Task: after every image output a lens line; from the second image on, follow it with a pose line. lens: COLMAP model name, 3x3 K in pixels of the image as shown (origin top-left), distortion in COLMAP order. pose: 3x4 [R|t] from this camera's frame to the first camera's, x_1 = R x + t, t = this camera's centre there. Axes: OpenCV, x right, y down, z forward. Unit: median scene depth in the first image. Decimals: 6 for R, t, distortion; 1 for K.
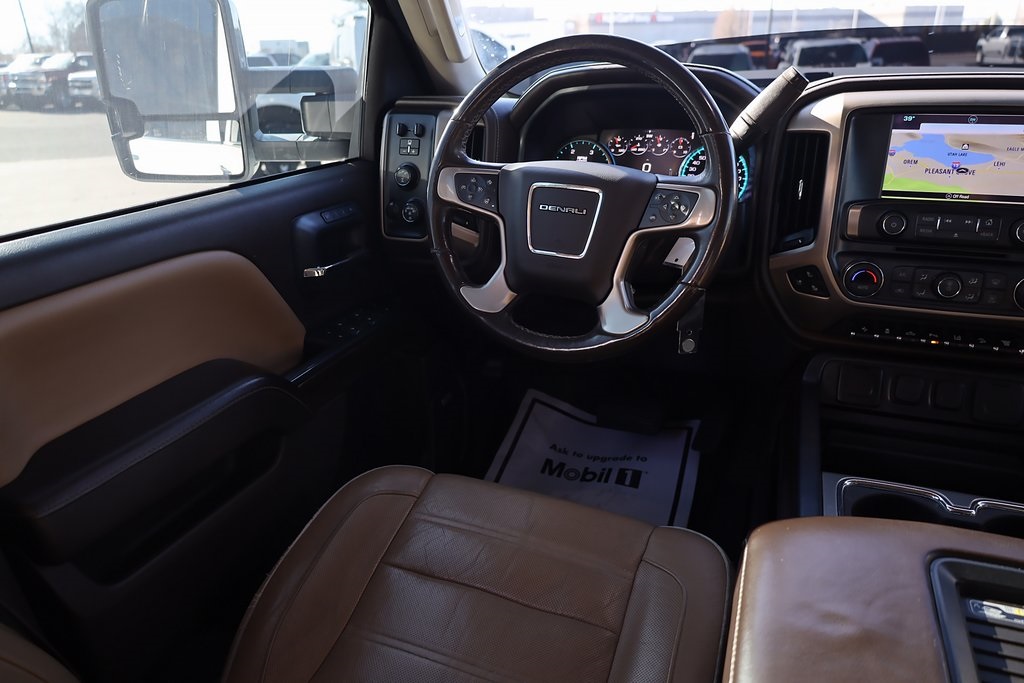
lens RADIAL K [[707.1, 0, 518.4], [0, 707.1, 345.0], [0, 0, 1]] dist [-0.001868, -0.002528]
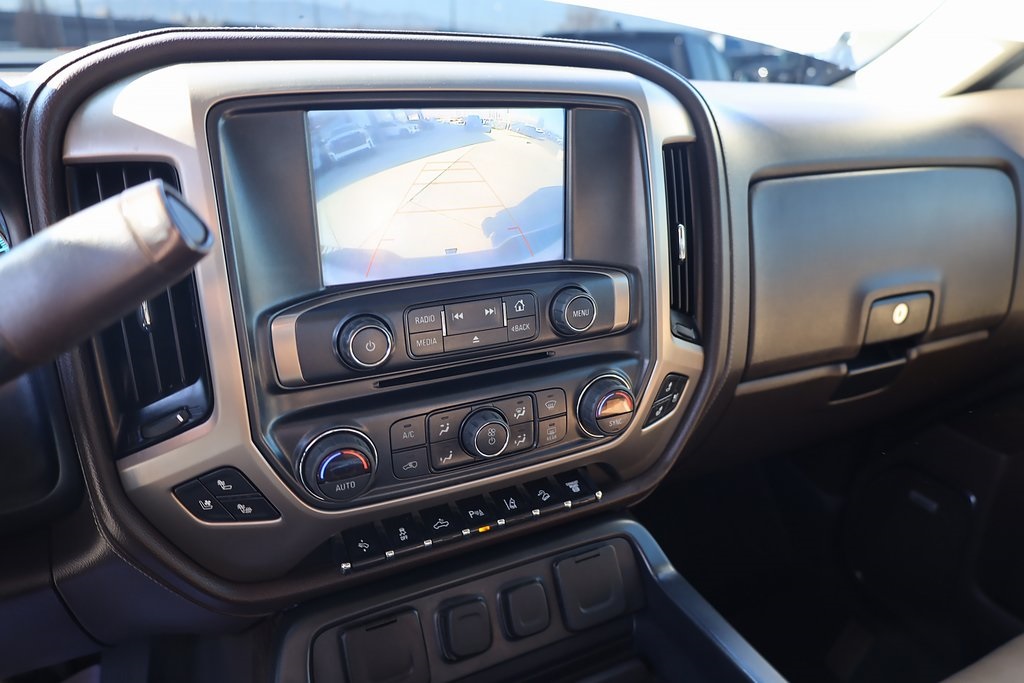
lens RADIAL K [[707.1, 0, 508.5], [0, 707.1, 337.2], [0, 0, 1]] dist [-0.001868, -0.002528]
pose [[0.676753, -0.241264, 0.695555, 0.253088], [0.250848, 0.963811, 0.090245, -0.183802], [-0.692156, 0.113405, 0.712783, 0.567326]]
